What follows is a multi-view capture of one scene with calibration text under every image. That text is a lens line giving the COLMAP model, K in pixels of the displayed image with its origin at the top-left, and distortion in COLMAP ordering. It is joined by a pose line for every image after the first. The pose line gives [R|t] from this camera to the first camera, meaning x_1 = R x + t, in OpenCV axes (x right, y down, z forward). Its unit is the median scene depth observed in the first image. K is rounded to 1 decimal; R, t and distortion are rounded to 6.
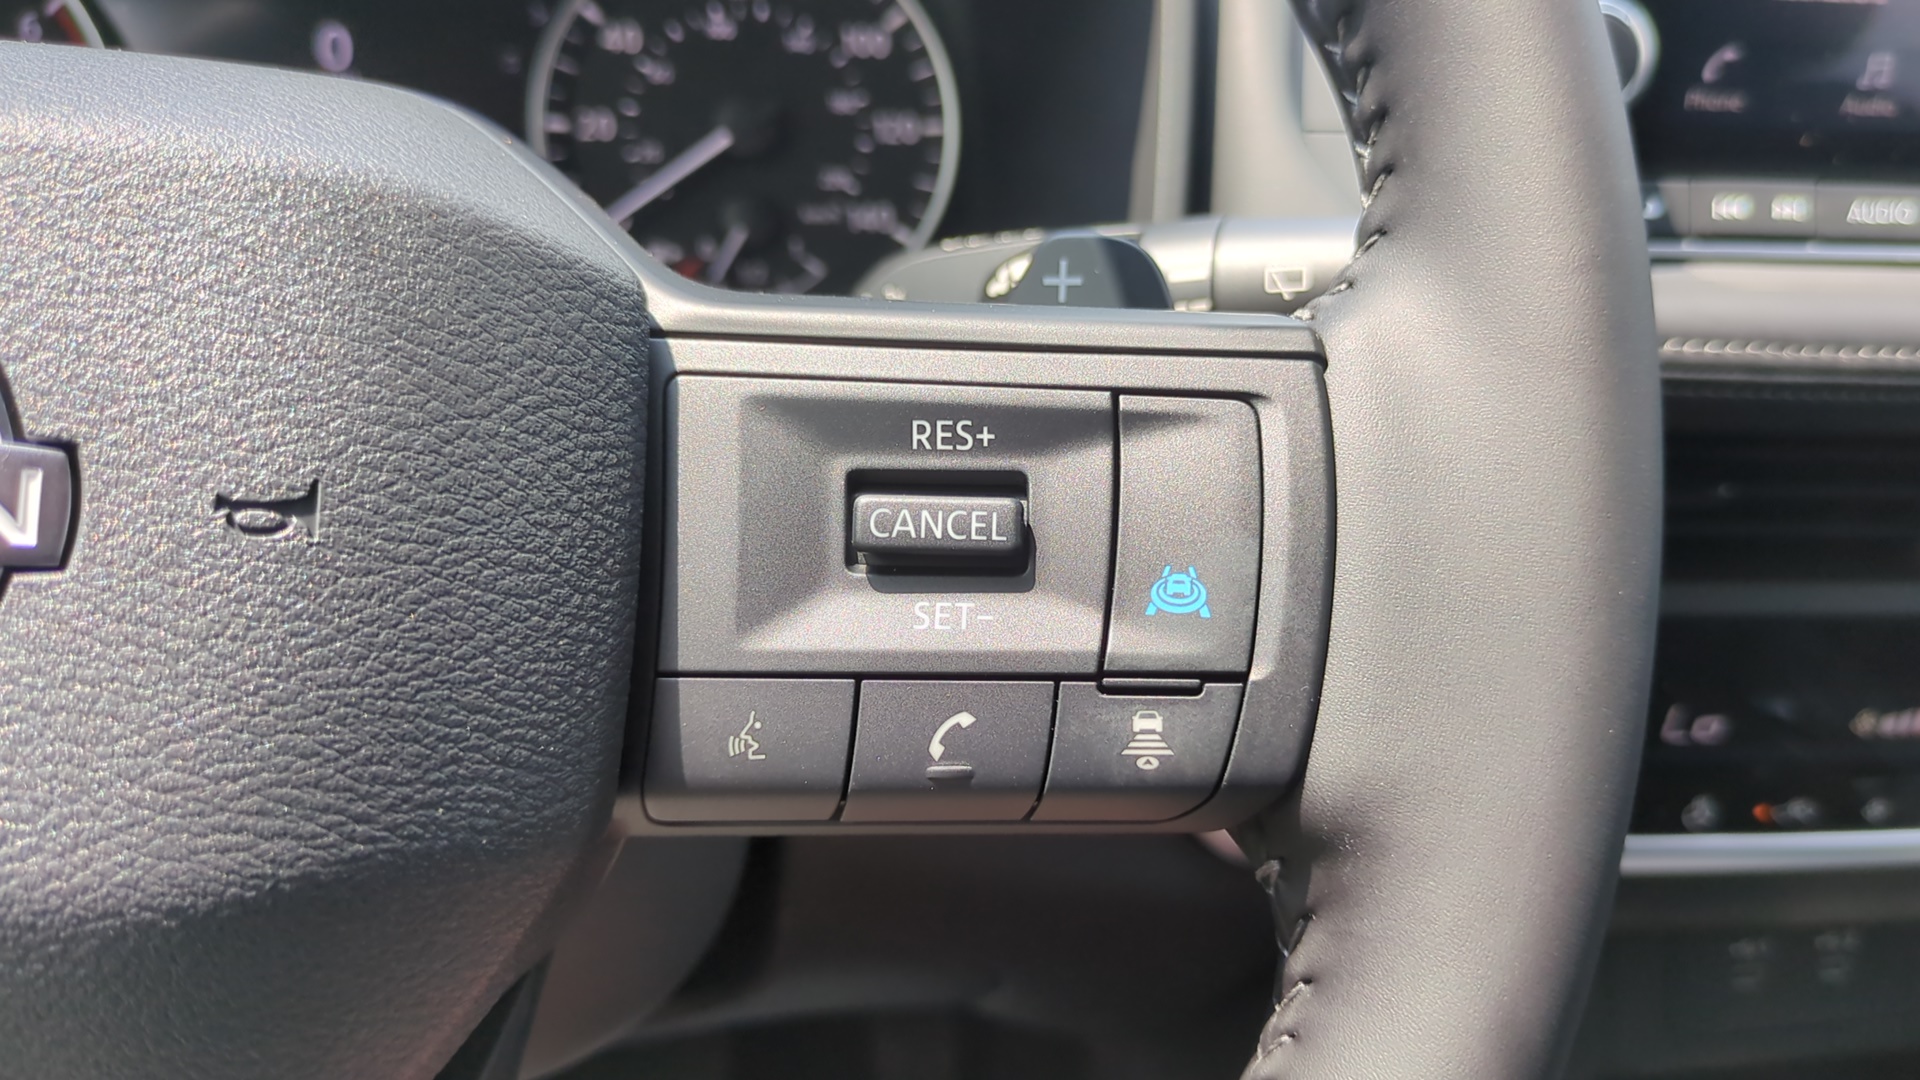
lens RADIAL K [[1652.6, 0, 963.8], [0, 1652.6, 503.4], [0, 0, 1]] dist [0.008805, -0.082127]
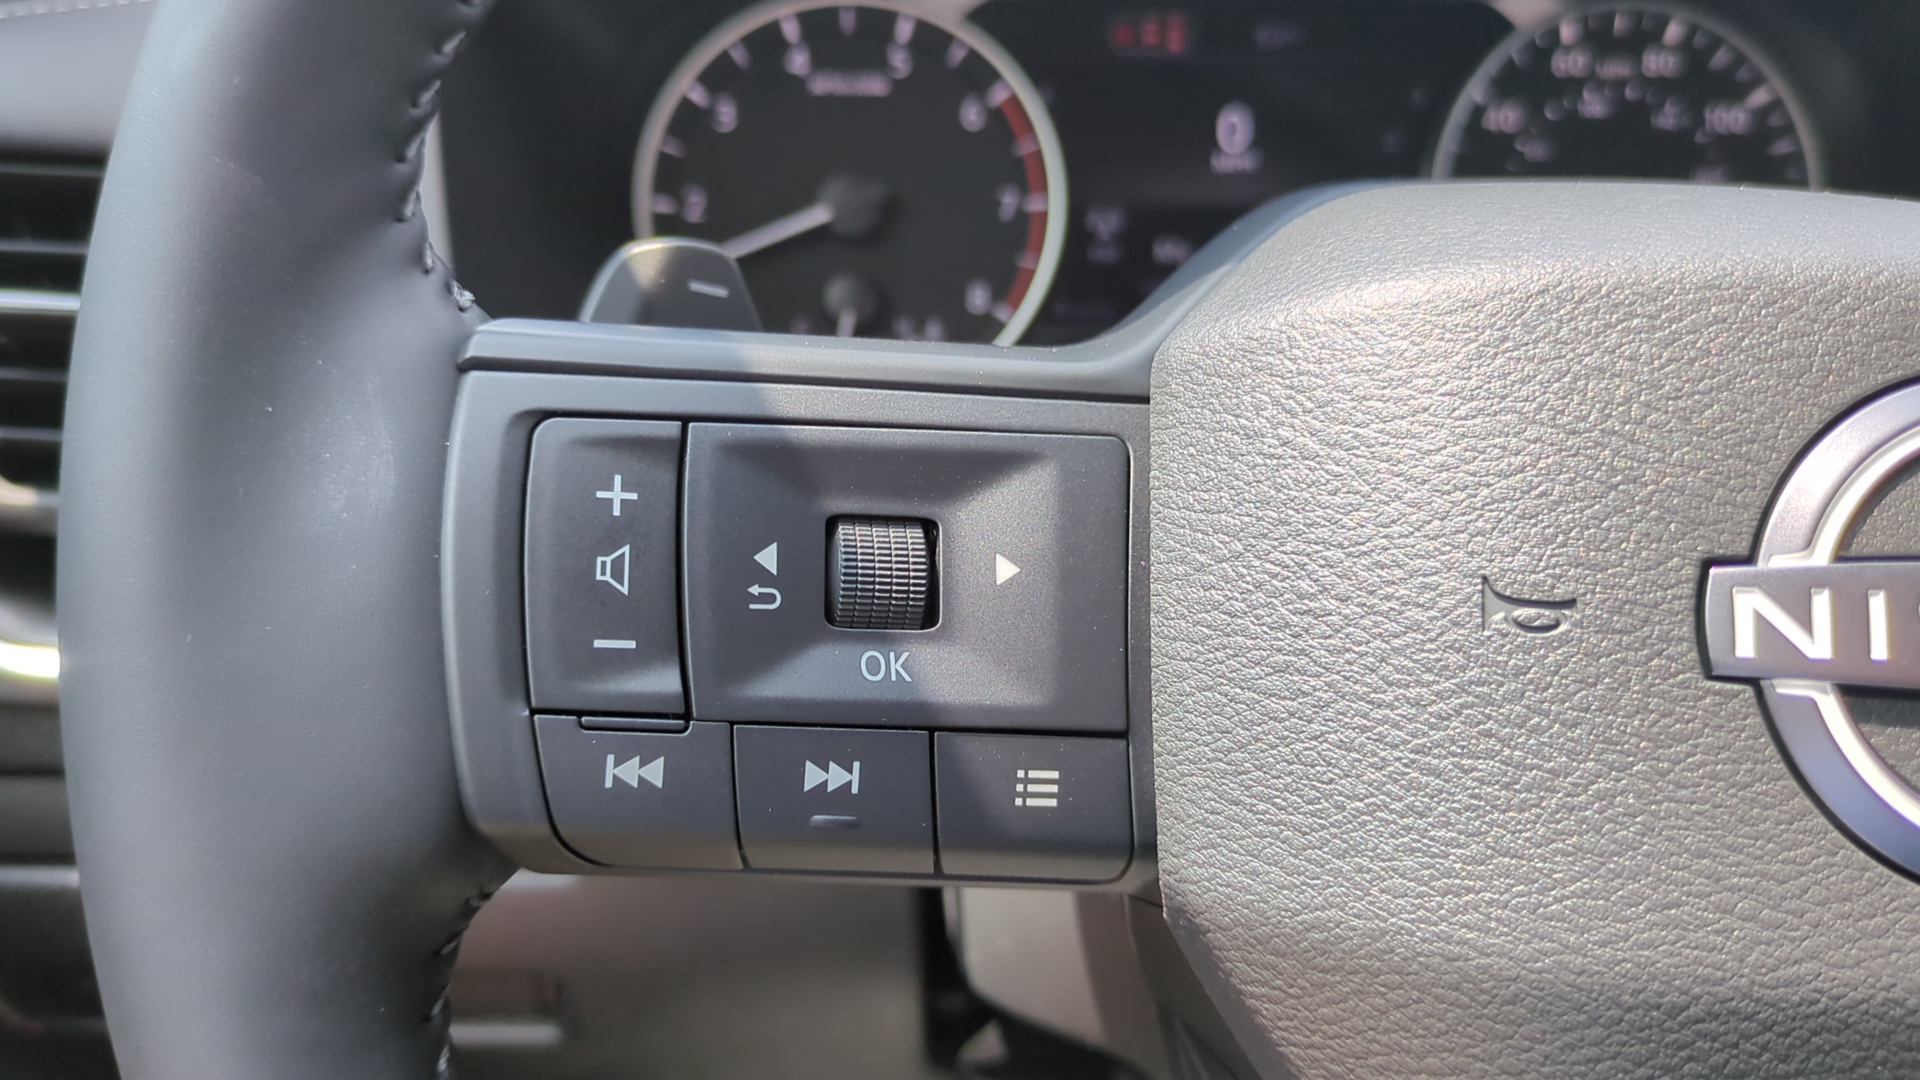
lens RADIAL K [[1652.6, 0, 963.8], [0, 1652.6, 503.4], [0, 0, 1]] dist [0.008805, -0.082127]
pose [[0.995889, 0.005096, -0.090443, -1.077692], [-0.006394, 0.999881, -0.014067, -0.055238], [0.090360, 0.014587, 0.995802, -0.143615]]
